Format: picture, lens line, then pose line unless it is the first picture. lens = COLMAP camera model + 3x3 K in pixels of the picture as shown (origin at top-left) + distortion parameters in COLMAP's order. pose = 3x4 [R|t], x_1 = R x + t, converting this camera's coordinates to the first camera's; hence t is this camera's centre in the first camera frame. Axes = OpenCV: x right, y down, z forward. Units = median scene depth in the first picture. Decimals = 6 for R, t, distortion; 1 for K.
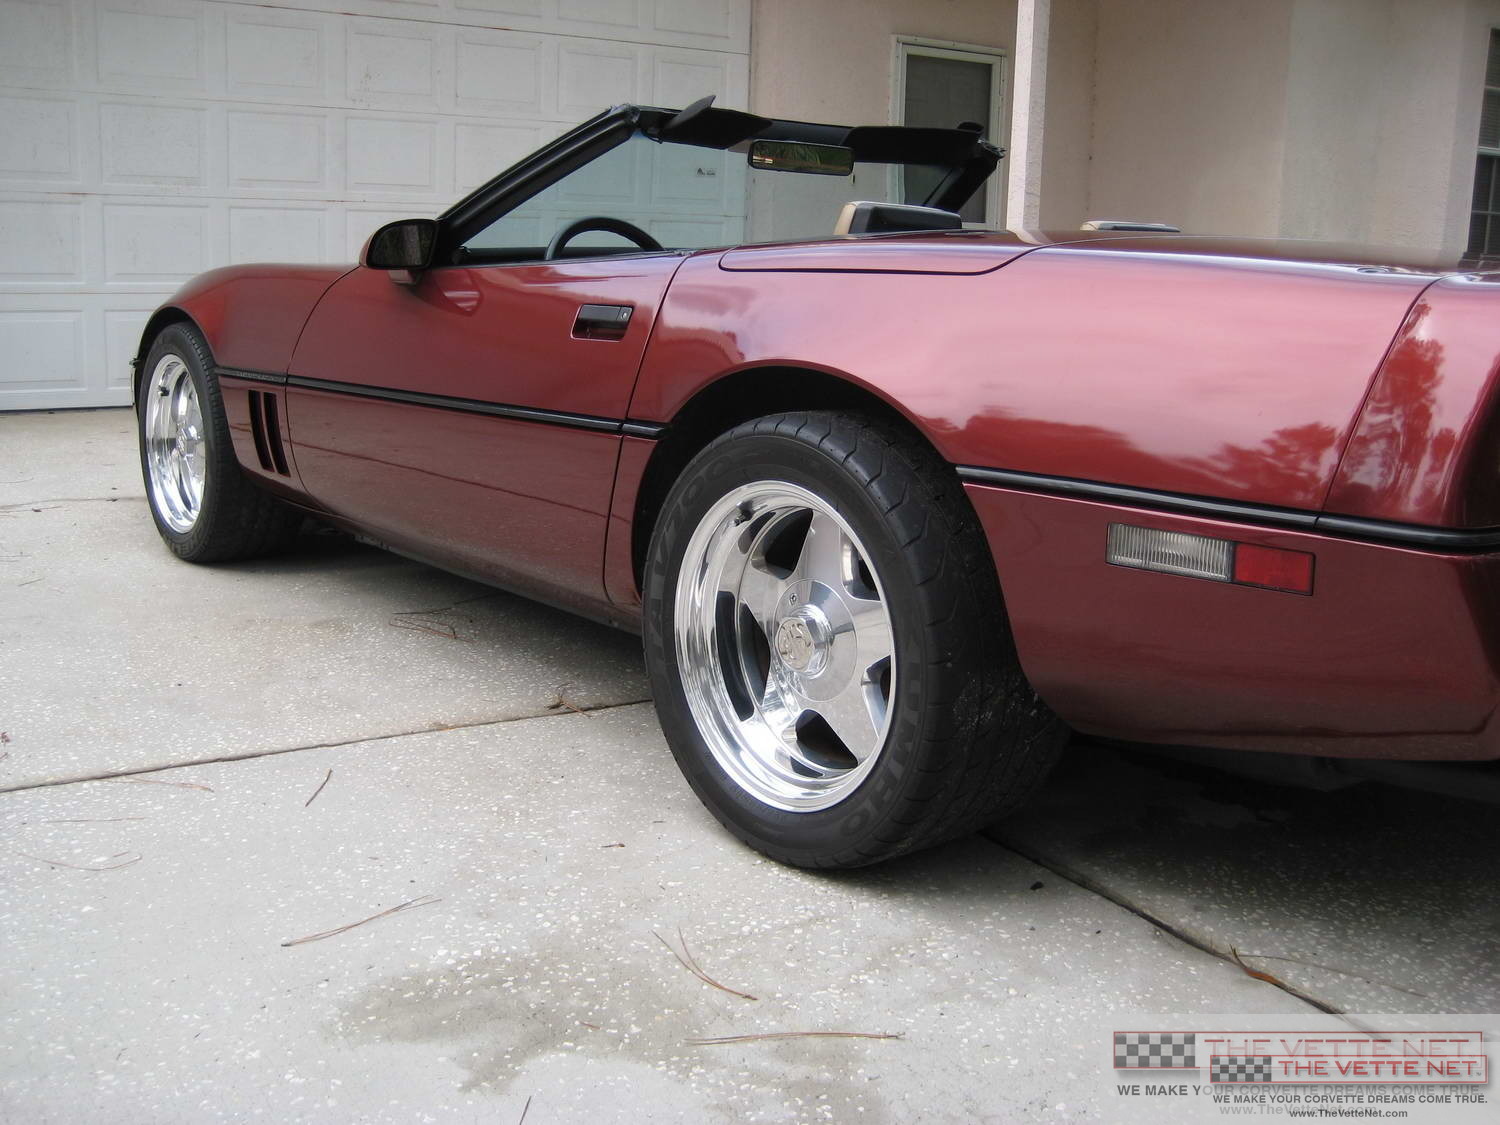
lens RADIAL K [[1660.9, 0, 750.0], [0, 1660.9, 562.5], [0, 0, 1]] dist [-0.091175, 0.008200]
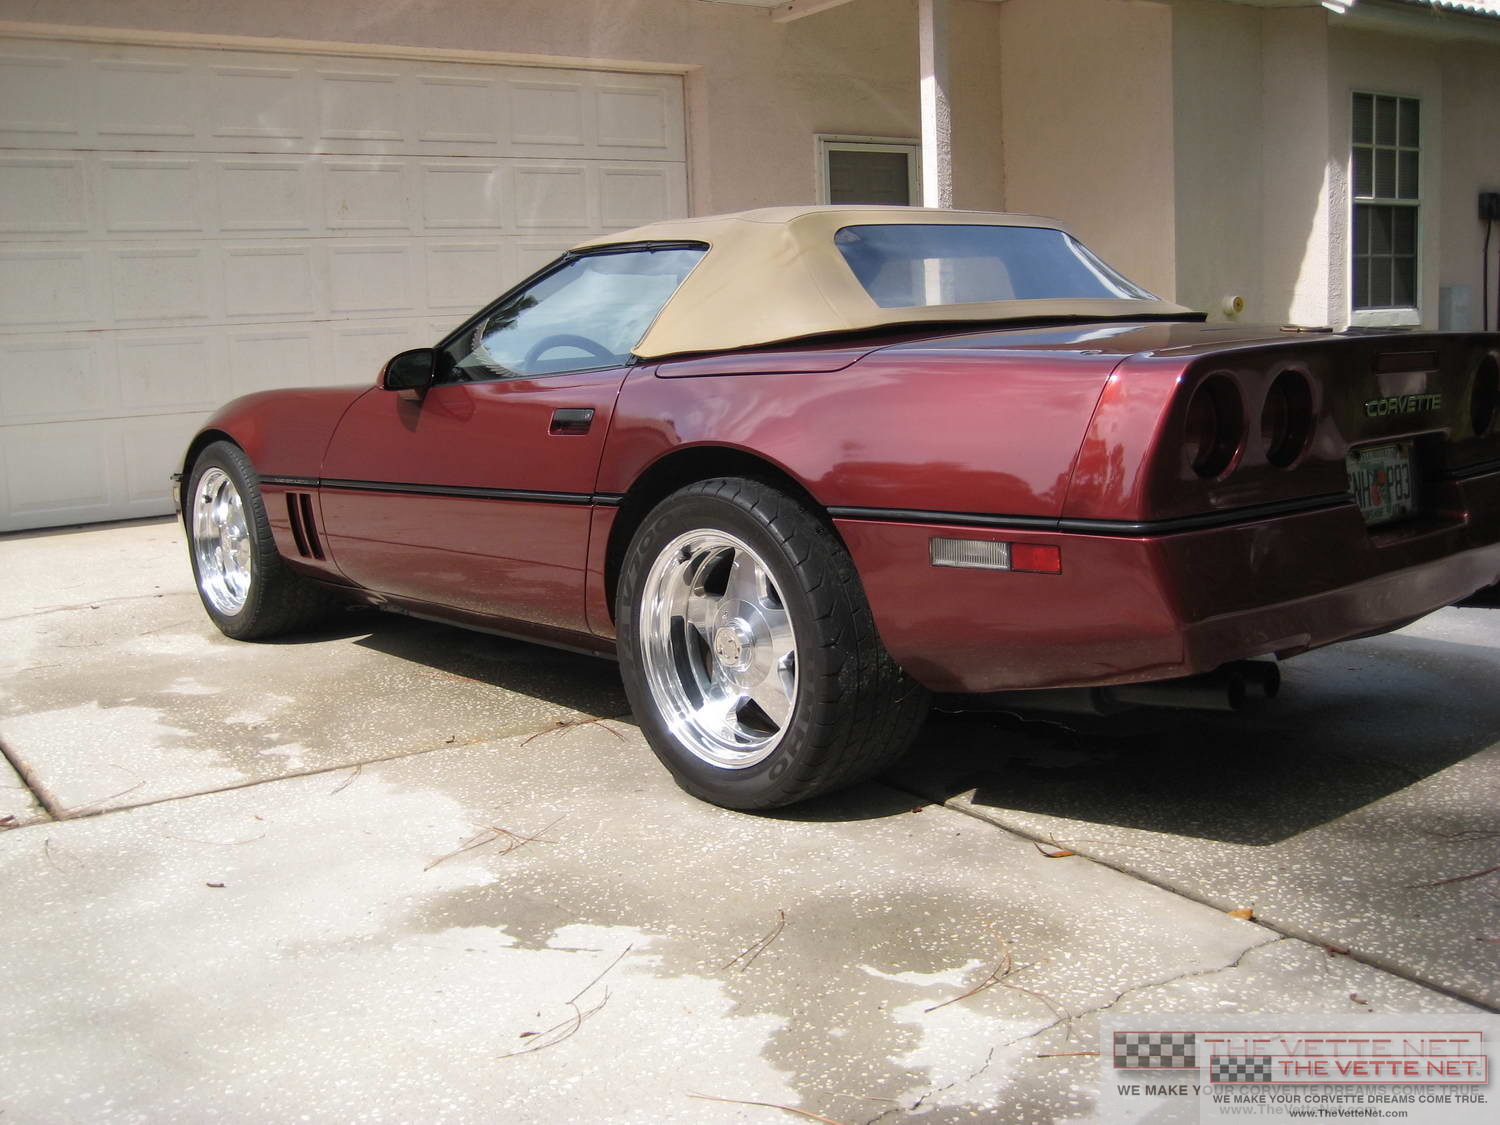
lens RADIAL K [[1660.9, 0, 750.0], [0, 1660.9, 562.5], [0, 0, 1]] dist [-0.091175, 0.008200]
pose [[0.997370, -0.070994, 0.014559, 0.028356], [0.071570, 0.996470, -0.043871, 0.039191], [-0.011393, 0.044797, 0.998931, -0.351648]]
